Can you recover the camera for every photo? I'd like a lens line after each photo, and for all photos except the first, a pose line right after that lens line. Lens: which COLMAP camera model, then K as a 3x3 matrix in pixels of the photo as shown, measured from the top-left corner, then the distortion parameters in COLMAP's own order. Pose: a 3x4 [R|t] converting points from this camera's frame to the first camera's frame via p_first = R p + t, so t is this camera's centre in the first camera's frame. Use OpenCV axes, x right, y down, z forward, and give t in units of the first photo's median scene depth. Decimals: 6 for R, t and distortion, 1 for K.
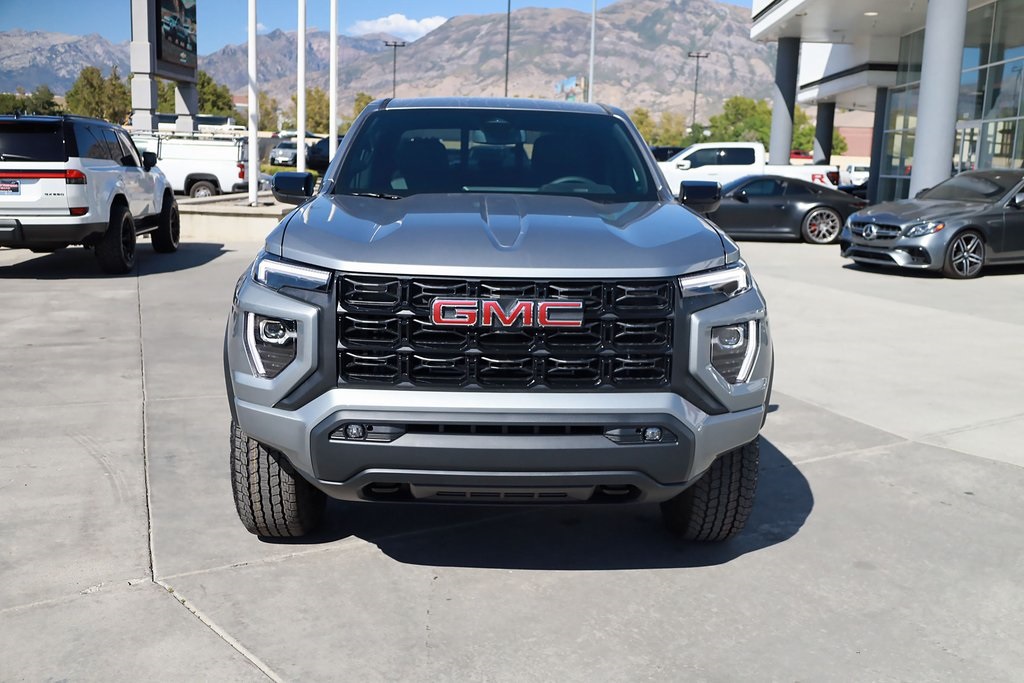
lens RADIAL K [[1086.3, 0, 511.0], [0, 1086.3, 342.6], [0, 0, 1]] dist [-0.010759, 0.000000]
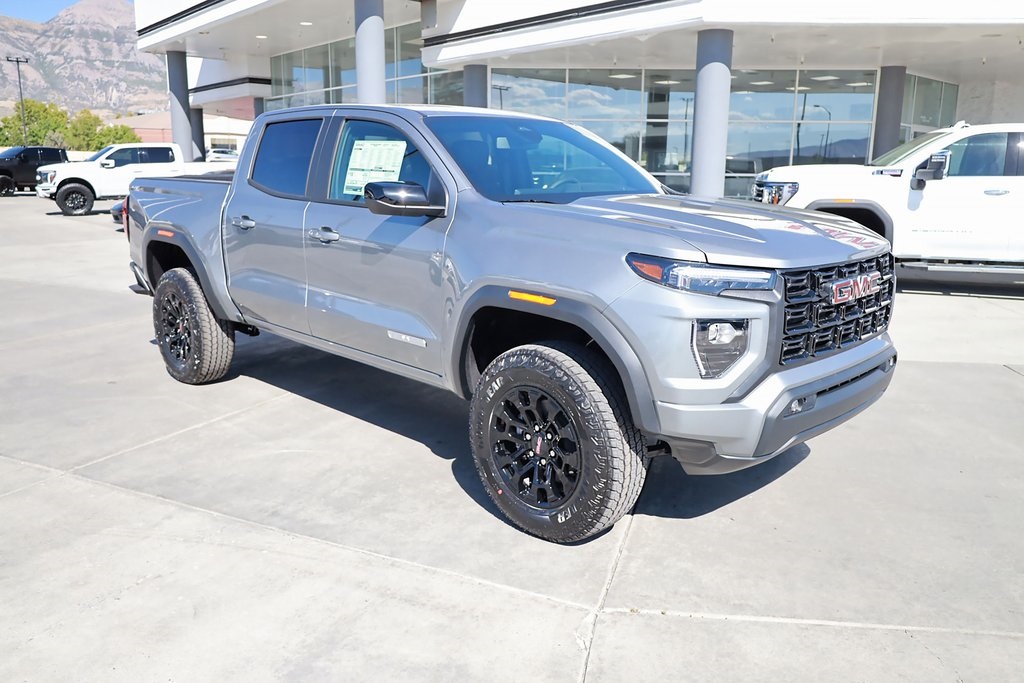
lens RADIAL K [[852.7, 0, 509.6], [0, 852.7, 348.3], [0, 0, 1]] dist [-0.012450, -0.005457]
pose [[0.689945, -0.170417, 0.703515, -0.585922], [0.129733, 0.985267, 0.111437, -0.071149], [-0.712141, 0.014384, 0.701889, 0.346632]]
